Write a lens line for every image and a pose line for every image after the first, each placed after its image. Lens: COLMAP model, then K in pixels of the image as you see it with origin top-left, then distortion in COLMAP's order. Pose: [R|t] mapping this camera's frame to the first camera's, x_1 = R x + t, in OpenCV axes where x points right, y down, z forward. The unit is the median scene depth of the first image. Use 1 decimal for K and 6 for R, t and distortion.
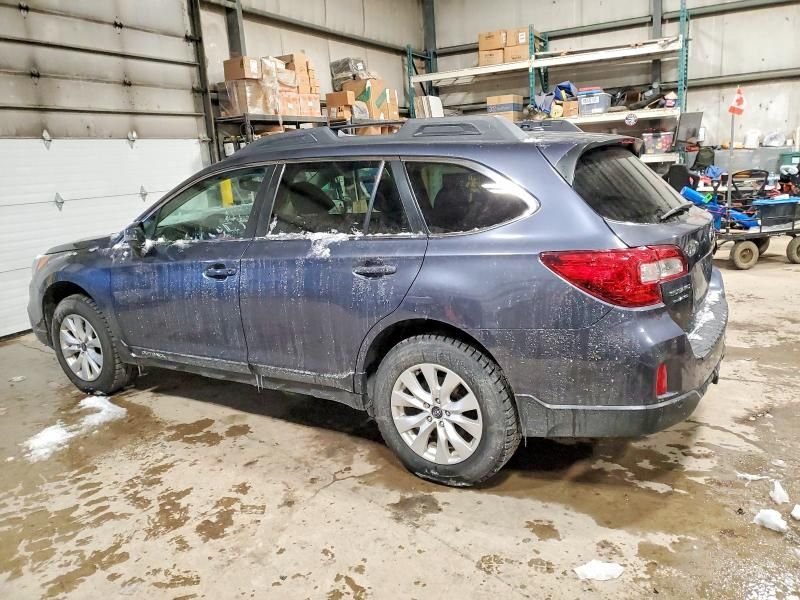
lens RADIAL K [[617.3, 0, 396.8], [0, 617.3, 297.2], [0, 0, 1]] dist [0.028150, 0.000395]
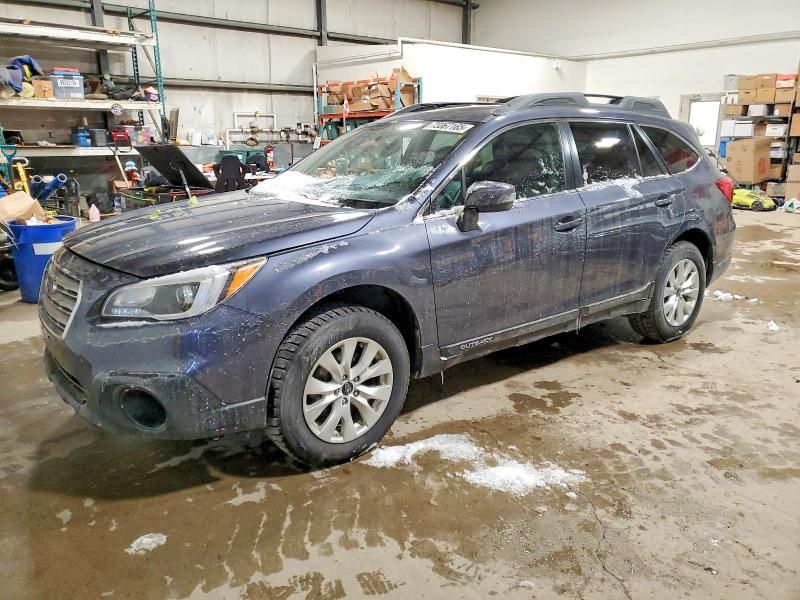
lens RADIAL K [[617.3, 0, 397.1], [0, 617.3, 301.3], [0, 0, 1]] dist [0.028150, 0.000395]
pose [[0.349291, -0.184972, 0.918575, -1.288926], [0.193504, 0.973430, 0.122438, -0.092955], [-0.916816, 0.134982, 0.375803, 0.857870]]
